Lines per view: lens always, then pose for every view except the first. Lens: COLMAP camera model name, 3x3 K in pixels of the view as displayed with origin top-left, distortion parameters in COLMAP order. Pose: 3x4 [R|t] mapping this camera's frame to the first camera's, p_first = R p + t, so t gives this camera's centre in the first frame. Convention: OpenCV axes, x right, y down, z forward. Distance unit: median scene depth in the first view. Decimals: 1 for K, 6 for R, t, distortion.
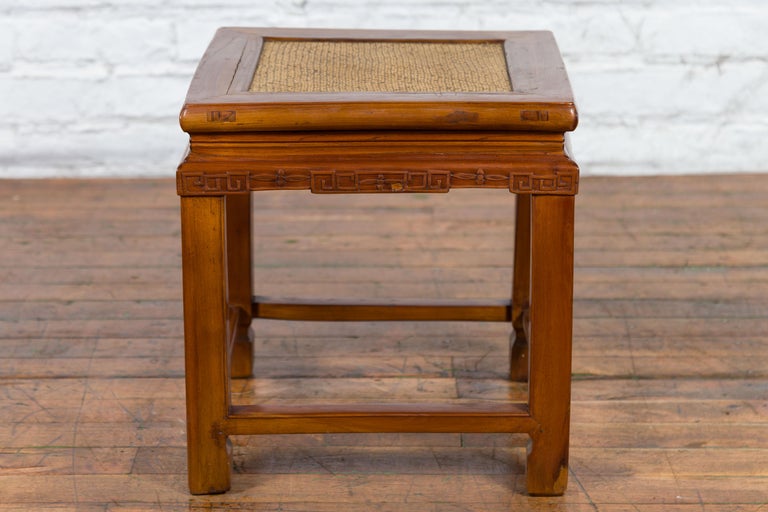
lens RADIAL K [[2109.0, 0, 433.5], [0, 2109.0, 256.1], [0, 0, 1]] dist [0.036954, -0.193590]
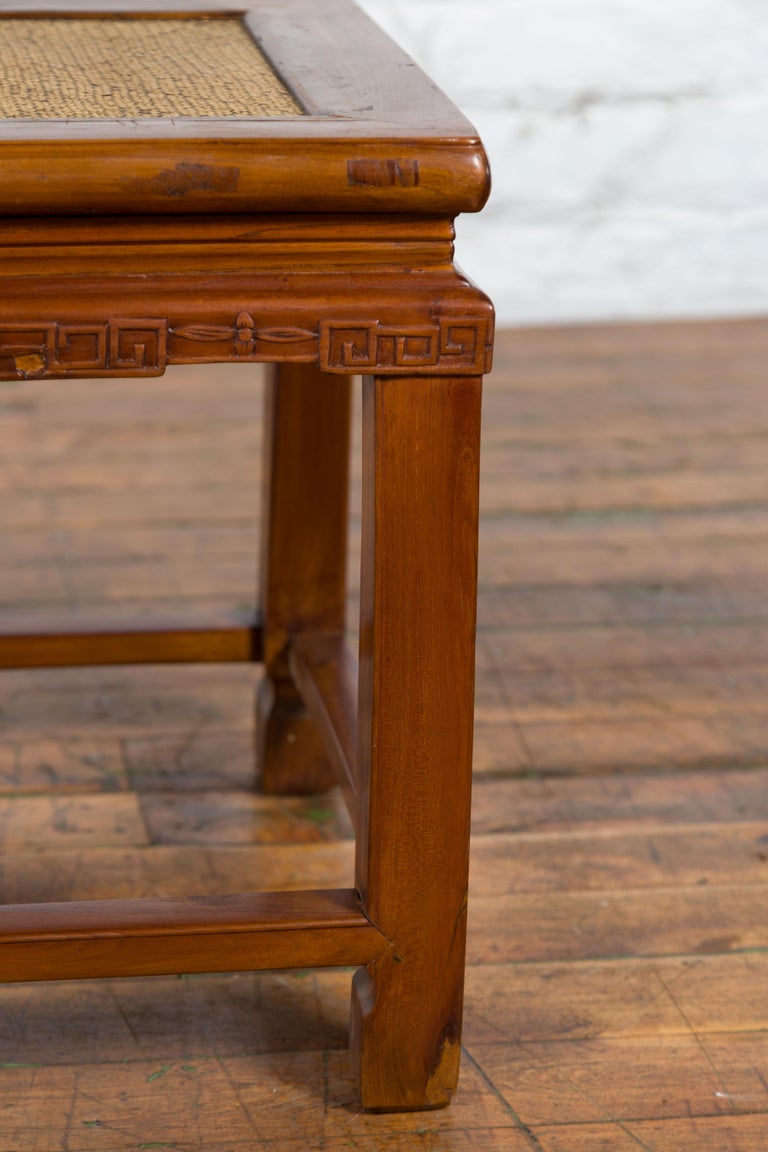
lens RADIAL K [[3069.7, 0, 382.9], [0, 3069.7, 559.9], [0, 0, 1]] dist [0.064849, -1.322769]
pose [[0.989600, -0.030366, 0.140604, -0.029892], [0.025470, 0.999009, 0.036496, -0.014185], [-0.141573, -0.032535, 0.989393, 0.387180]]
